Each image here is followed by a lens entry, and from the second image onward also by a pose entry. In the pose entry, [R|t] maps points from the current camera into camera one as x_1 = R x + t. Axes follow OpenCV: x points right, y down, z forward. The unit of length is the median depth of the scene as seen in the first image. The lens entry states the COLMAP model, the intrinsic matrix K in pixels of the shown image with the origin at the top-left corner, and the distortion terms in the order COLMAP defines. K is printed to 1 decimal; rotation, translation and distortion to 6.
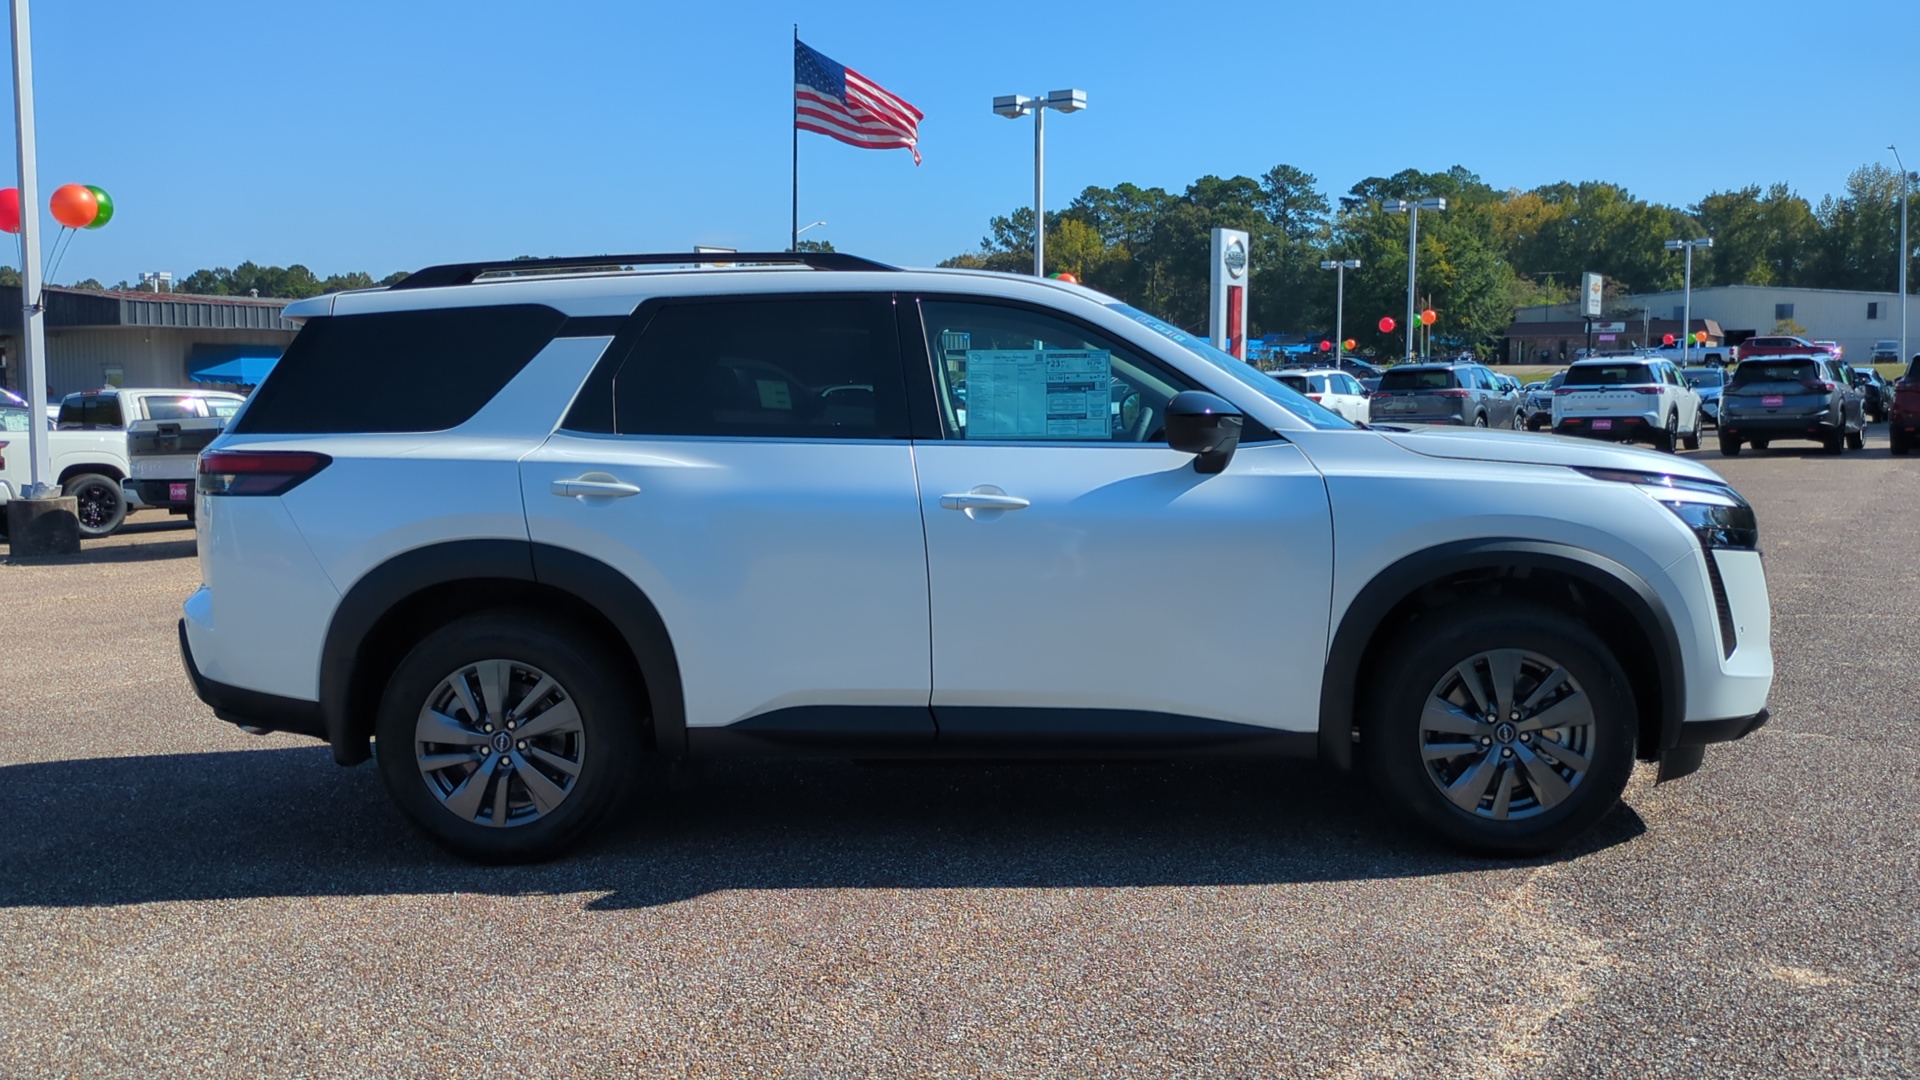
lens RADIAL K [[1623.4, 0, 954.1], [0, 1623.4, 536.8], [0, 0, 1]] dist [0.074037, -0.121798]
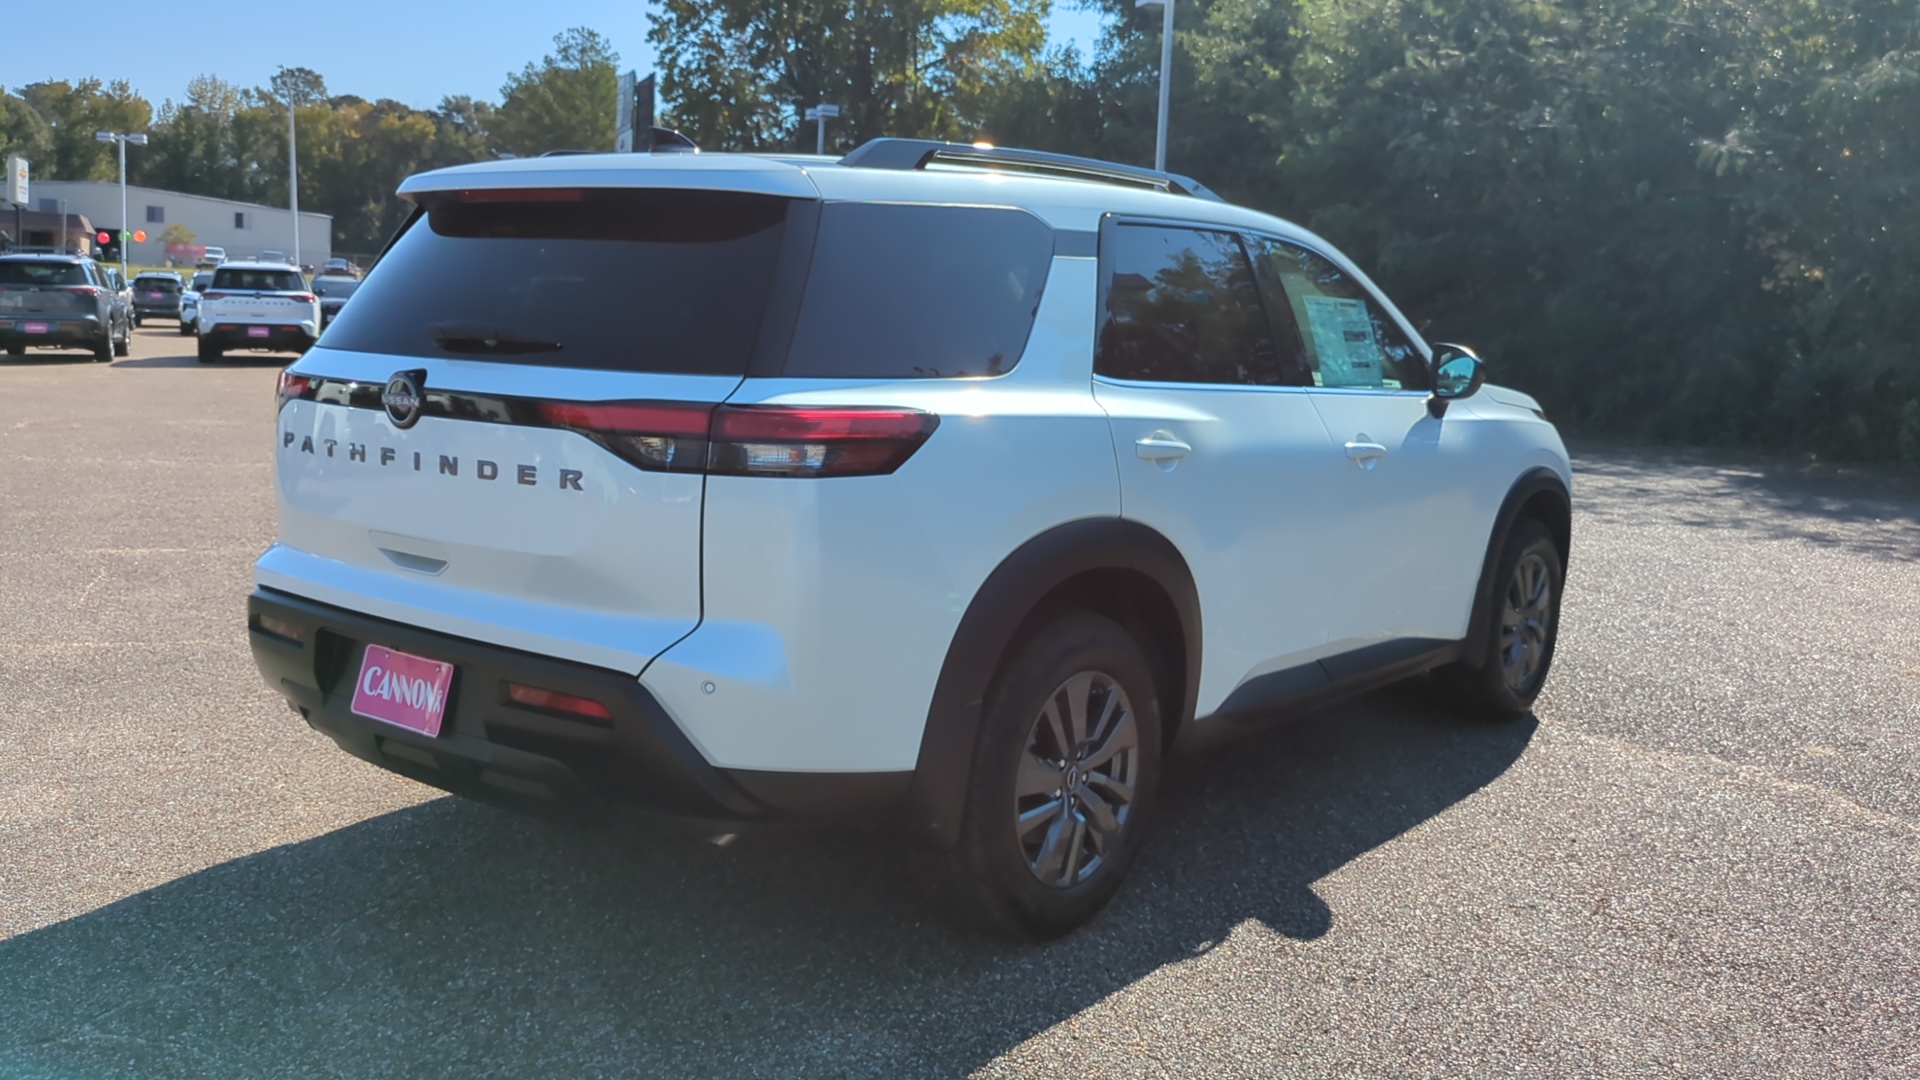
lens RADIAL K [[1623.4, 0, 954.1], [0, 1623.4, 536.8], [0, 0, 1]] dist [0.074037, -0.121798]
pose [[0.591806, -0.072327, 0.802829, -0.889073], [0.024524, 0.997121, 0.071753, -0.044653], [-0.805708, -0.022776, 0.591876, 0.565406]]
